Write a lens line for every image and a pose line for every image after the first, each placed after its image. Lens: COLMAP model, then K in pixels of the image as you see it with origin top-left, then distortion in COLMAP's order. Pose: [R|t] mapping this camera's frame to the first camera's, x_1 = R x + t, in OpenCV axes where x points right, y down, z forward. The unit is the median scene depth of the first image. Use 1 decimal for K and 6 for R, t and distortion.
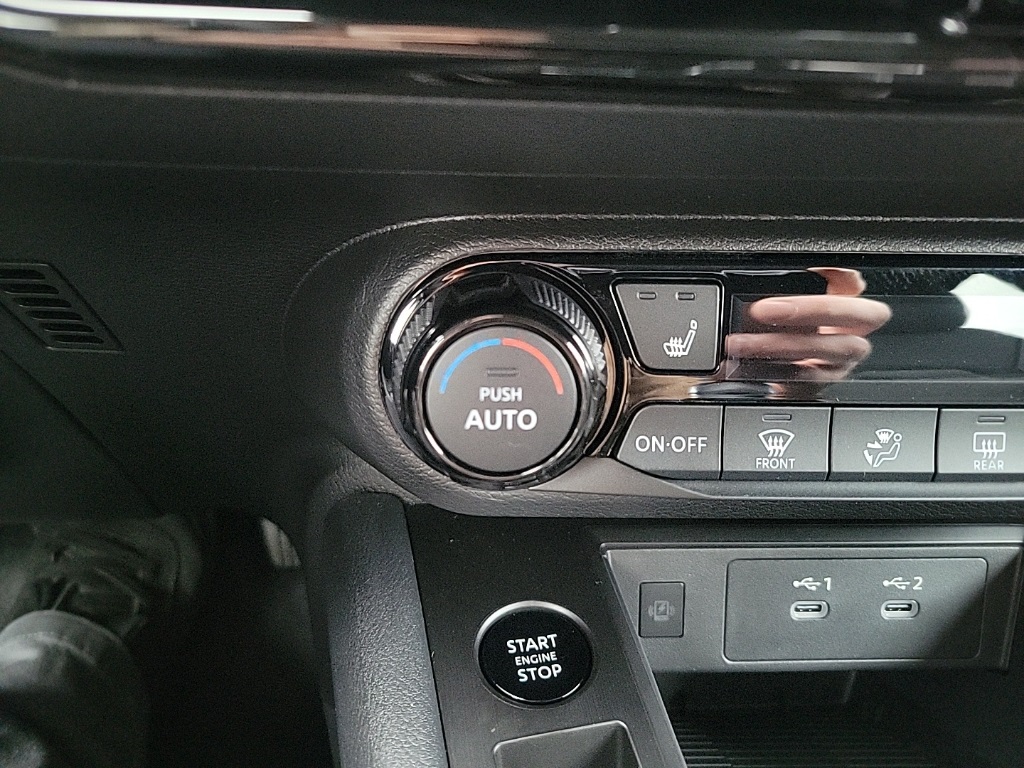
lens RADIAL K [[793.0, 0, 515.6], [0, 793.0, 382.7], [0, 0, 1]] dist [0.008751, -0.004322]
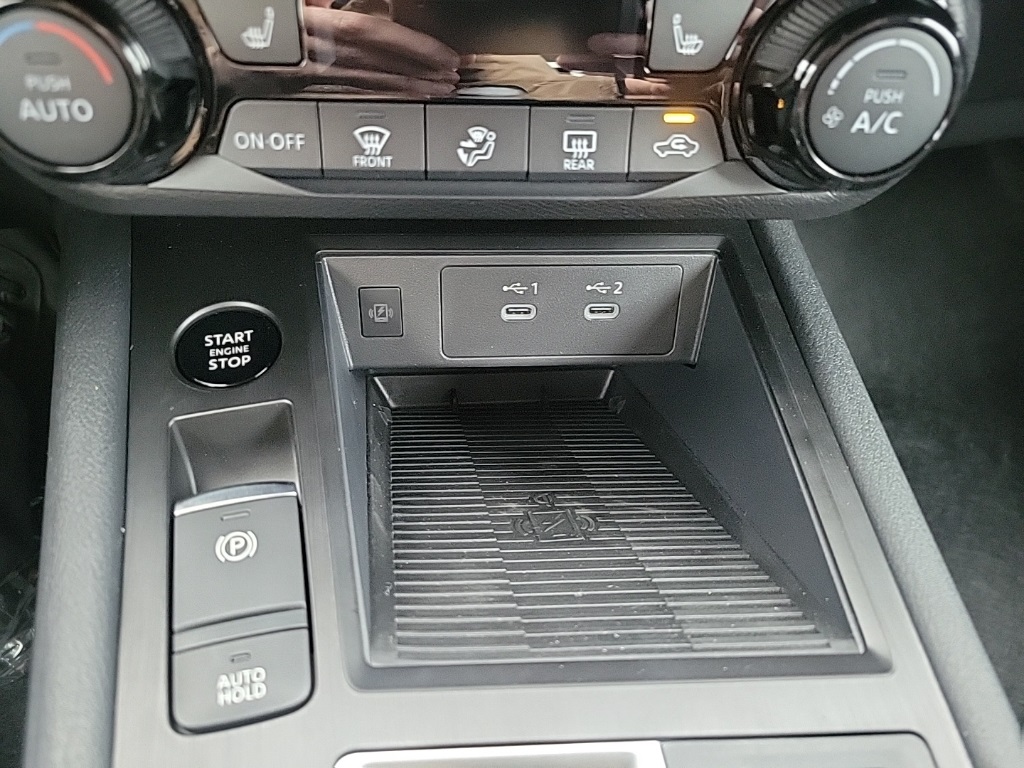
lens RADIAL K [[793.0, 0, 515.6], [0, 793.0, 382.7], [0, 0, 1]] dist [0.008751, -0.004322]
pose [[0.999295, -0.004345, 0.037294, 0.414726], [-0.007952, 0.946252, 0.323332, 0.033492], [-0.036695, -0.323400, 0.945551, -0.074980]]
